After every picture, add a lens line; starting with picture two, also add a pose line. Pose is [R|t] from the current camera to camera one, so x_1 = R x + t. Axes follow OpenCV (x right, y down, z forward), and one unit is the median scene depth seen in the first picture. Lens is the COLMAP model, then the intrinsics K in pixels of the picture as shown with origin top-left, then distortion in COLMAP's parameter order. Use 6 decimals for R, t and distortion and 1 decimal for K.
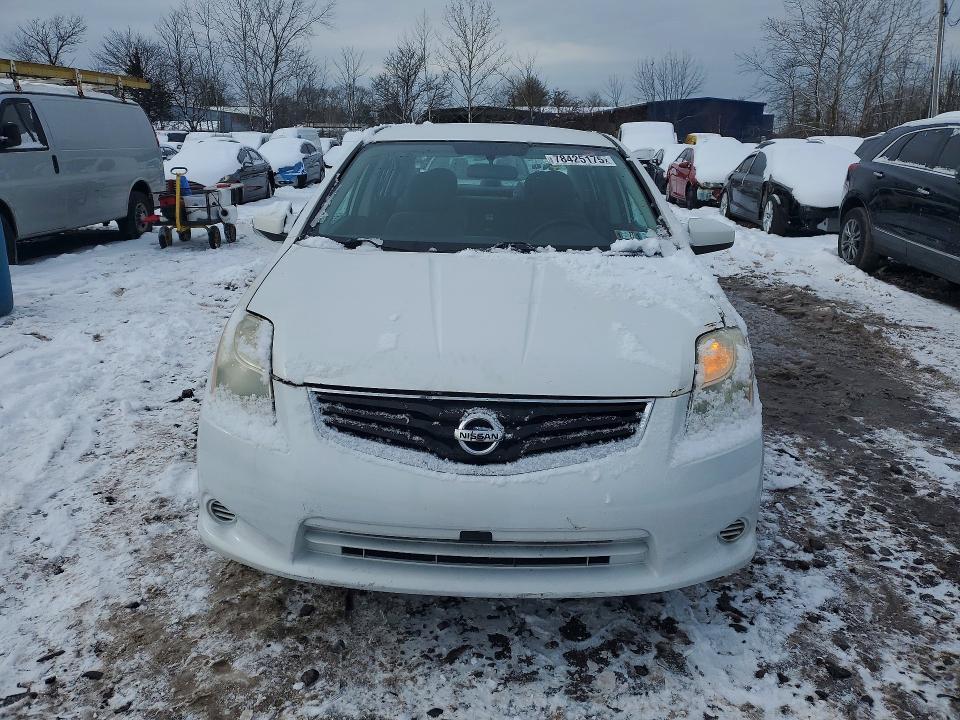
lens RADIAL K [[717.4, 0, 480.0], [0, 717.4, 360.0], [0, 0, 1]] dist [0.011853, 0.000224]
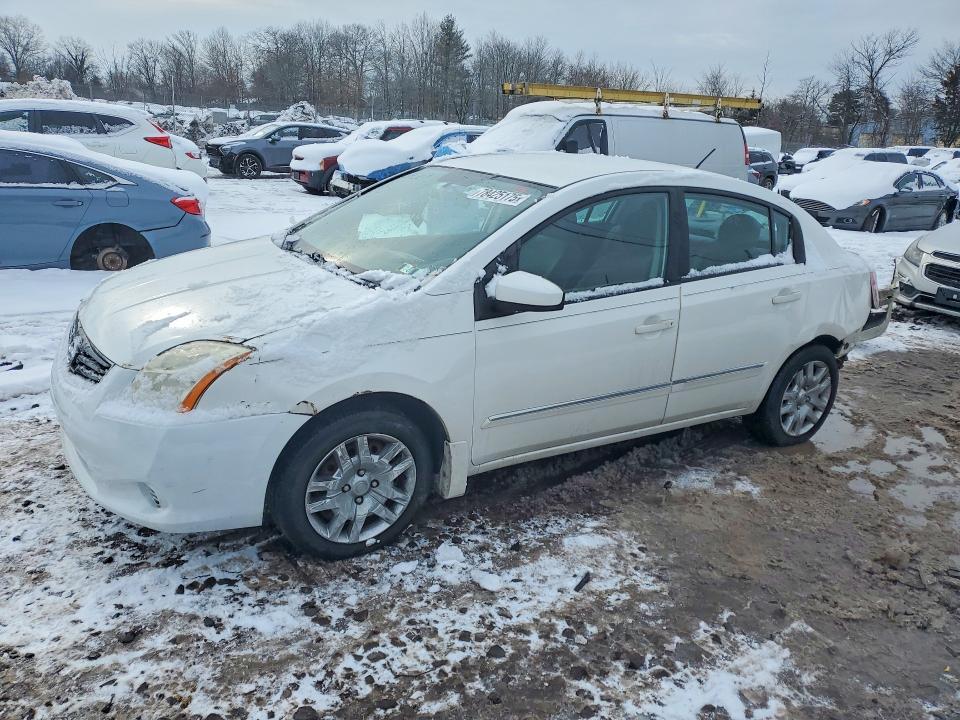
lens RADIAL K [[749.2, 0, 480.0], [0, 749.2, 360.0], [0, 0, 1]] dist [-0.049970, 0.108924]
pose [[0.565419, 0.259340, -0.782972, 1.412793], [-0.282032, 0.952852, 0.111941, -0.240100], [0.775087, 0.157530, 0.611903, 0.555975]]
